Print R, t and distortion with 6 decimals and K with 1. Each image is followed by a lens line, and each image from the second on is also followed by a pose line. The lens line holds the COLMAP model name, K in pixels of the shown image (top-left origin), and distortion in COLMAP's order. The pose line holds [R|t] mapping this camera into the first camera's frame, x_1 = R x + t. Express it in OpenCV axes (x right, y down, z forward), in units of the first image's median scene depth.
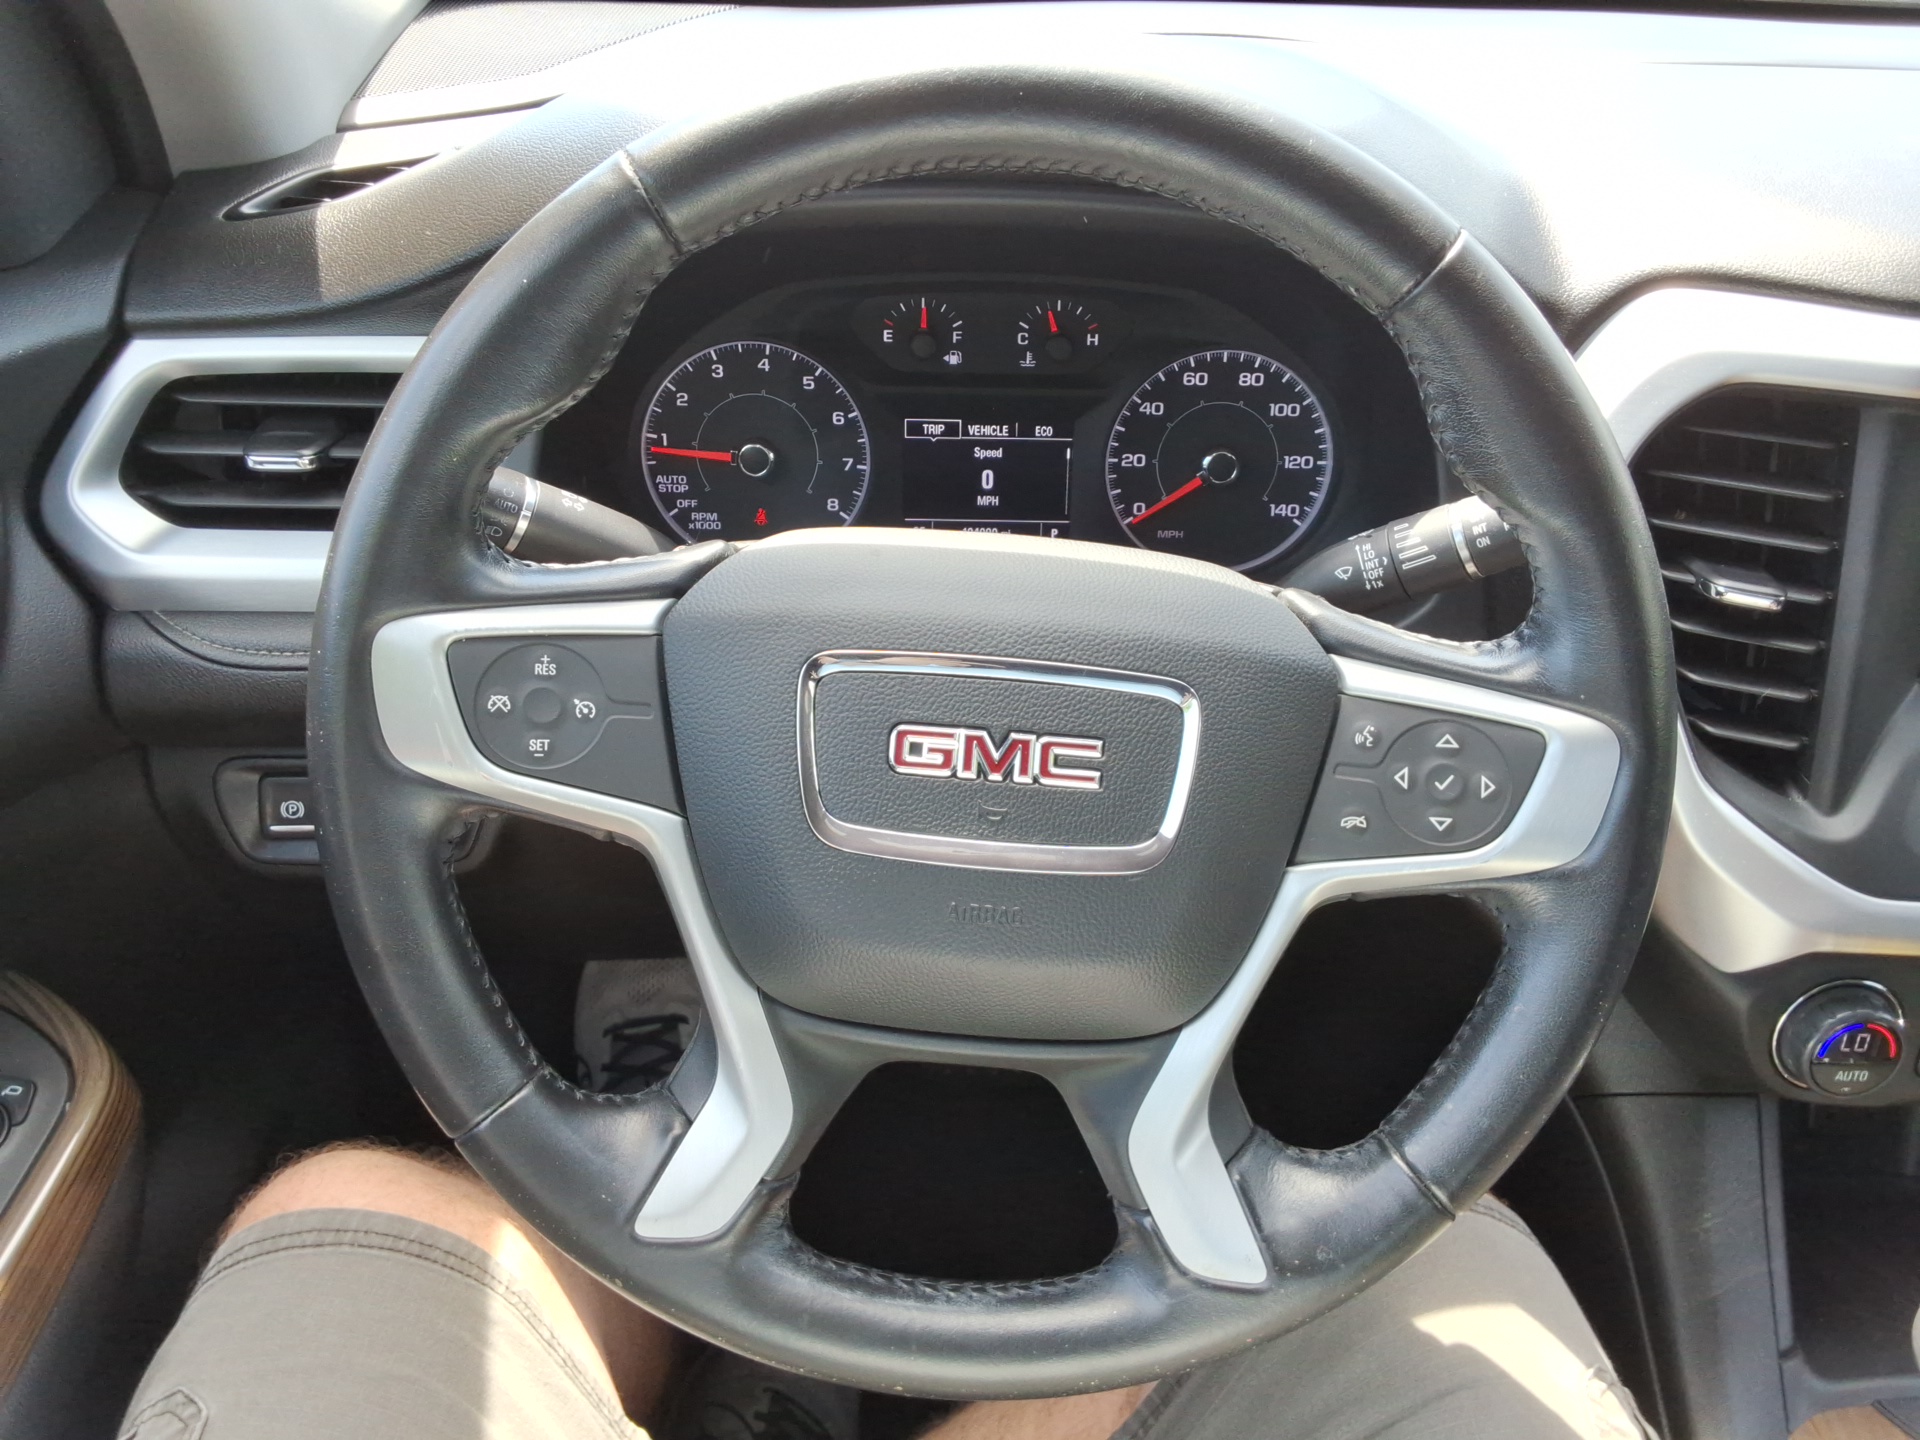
lens RADIAL K [[1551.9, 0, 950.1], [0, 1551.9, 682.9], [0, 0, 1]] dist [0.098684, -0.155281]
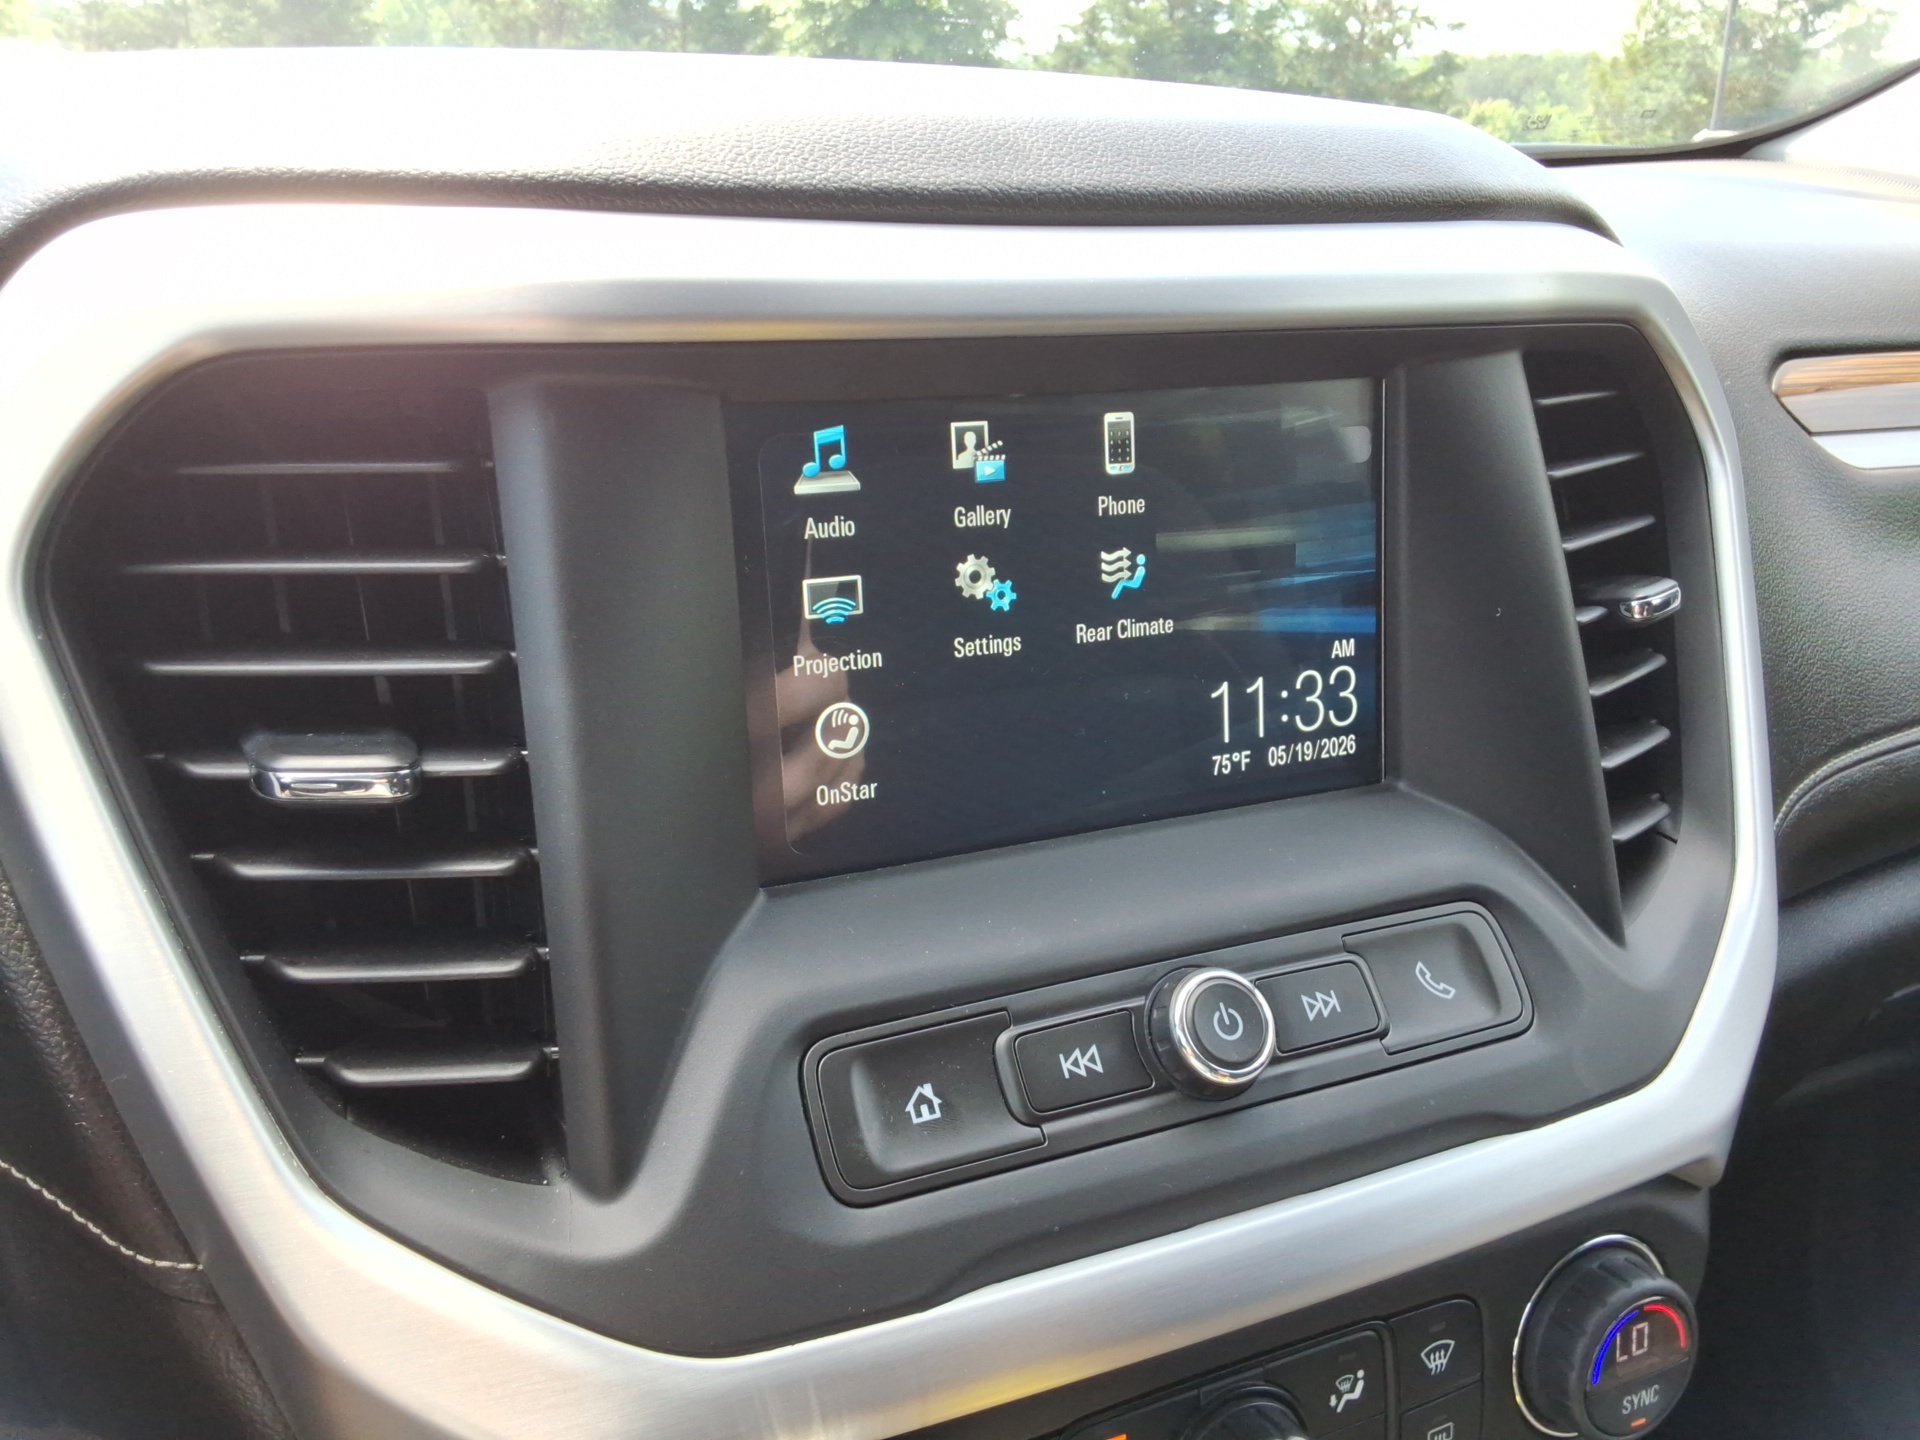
lens RADIAL K [[1551.9, 0, 983.1], [0, 1551.9, 717.3], [0, 0, 1]] dist [0.098684, -0.155281]
pose [[0.902666, -0.144686, 0.405291, 0.410791], [0.226976, 0.960208, -0.162735, 0.039760], [-0.365618, 0.238886, 0.899587, 0.413835]]
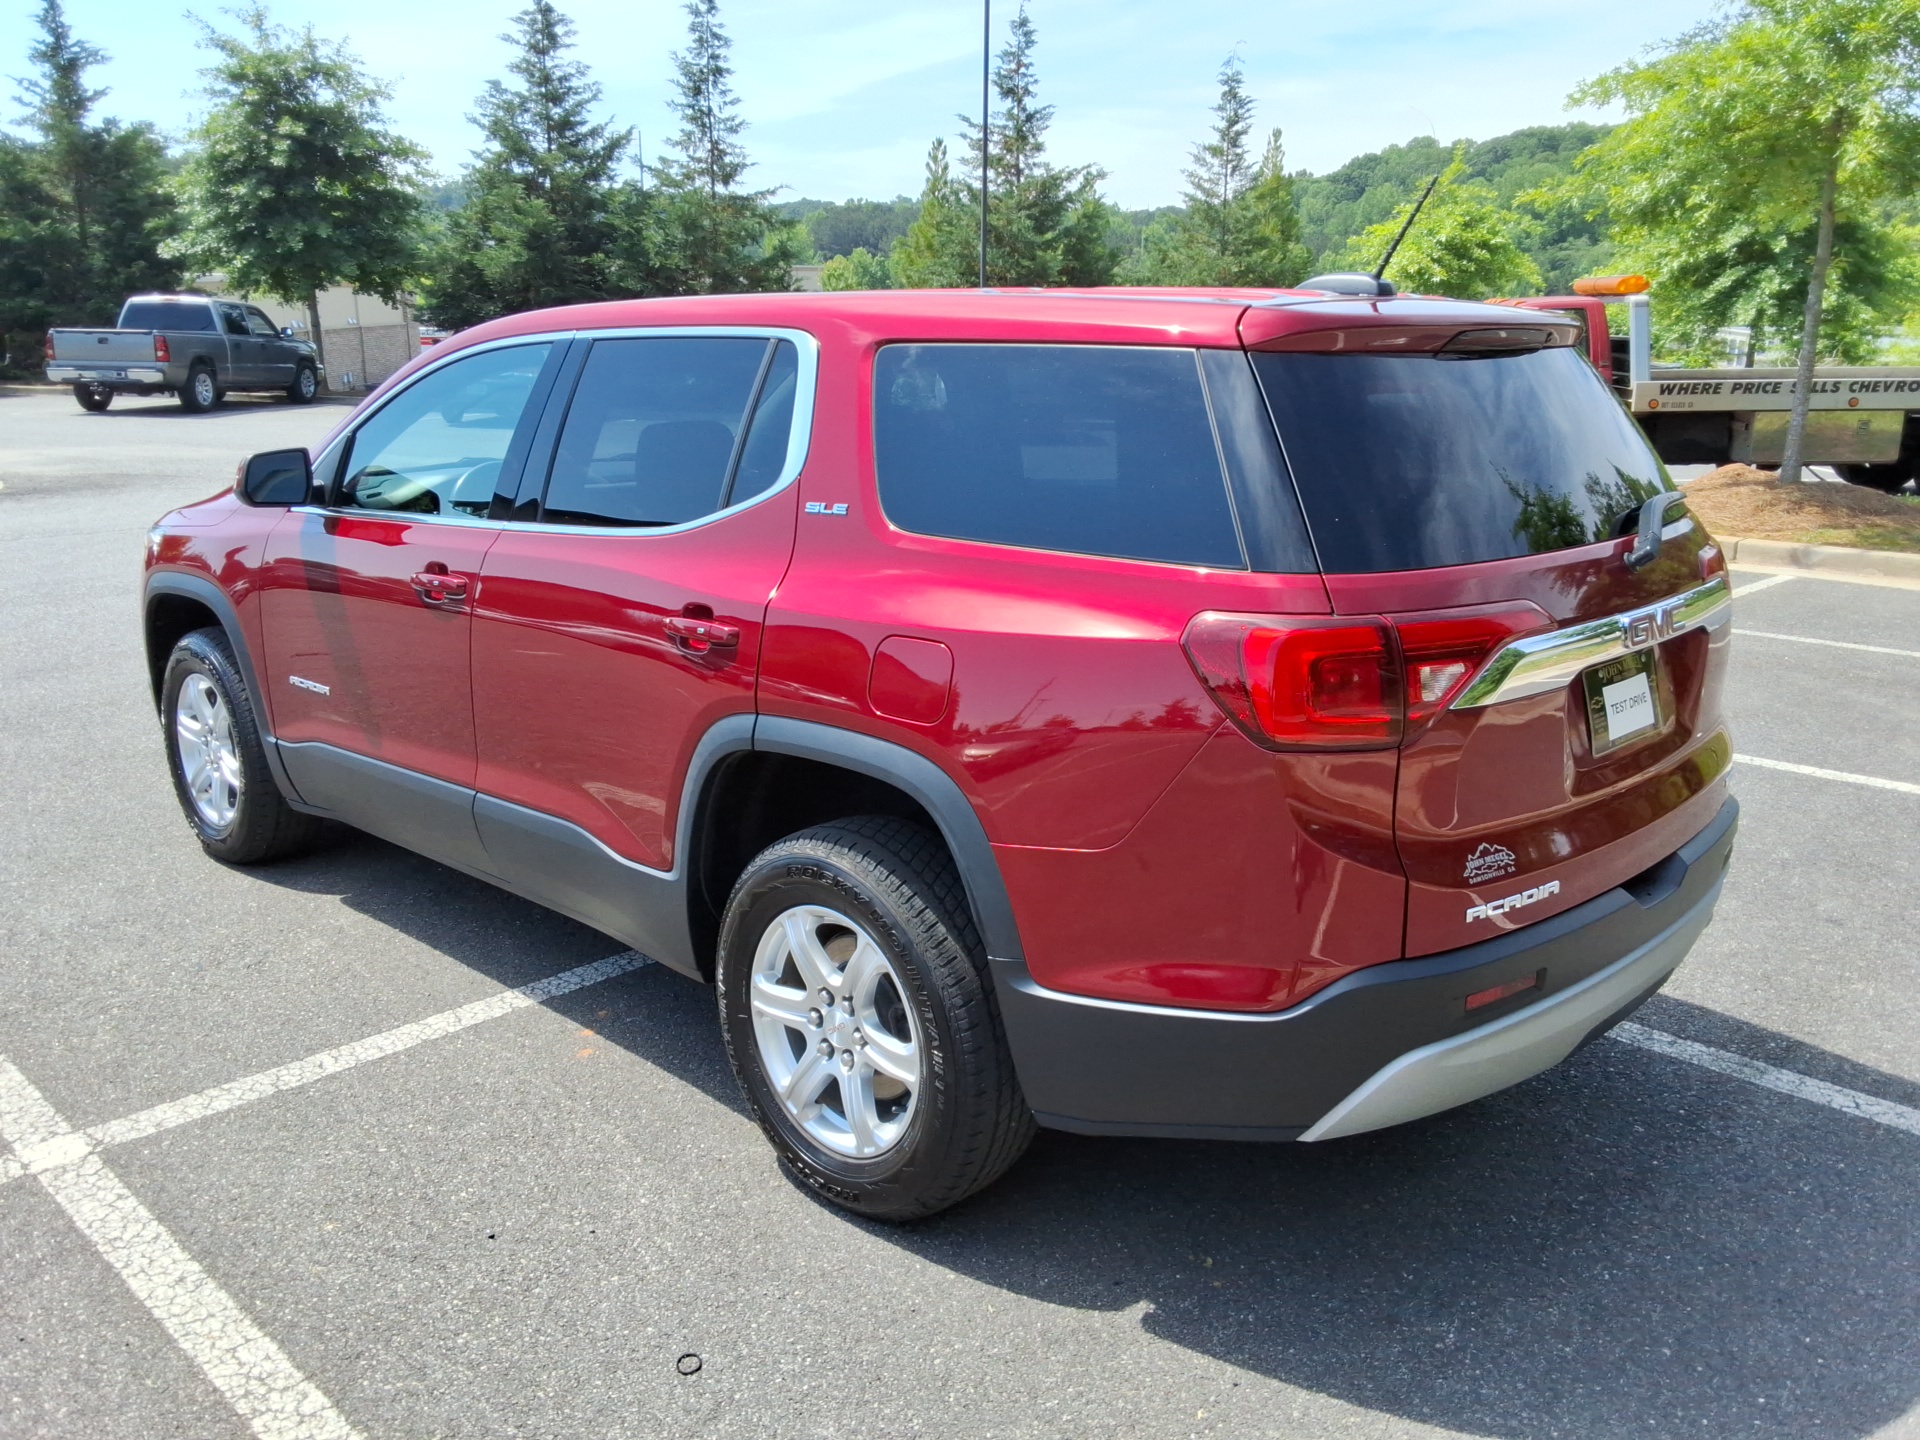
lens RADIAL K [[1551.9, 0, 978.2], [0, 1551.9, 689.7], [0, 0, 1]] dist [0.098684, -0.155281]
pose [[0.687686, -0.184279, 0.702231, -3.644687], [0.389717, 0.909780, -0.142900, 2.462923], [-0.612543, 0.371942, 0.697460, -5.096712]]
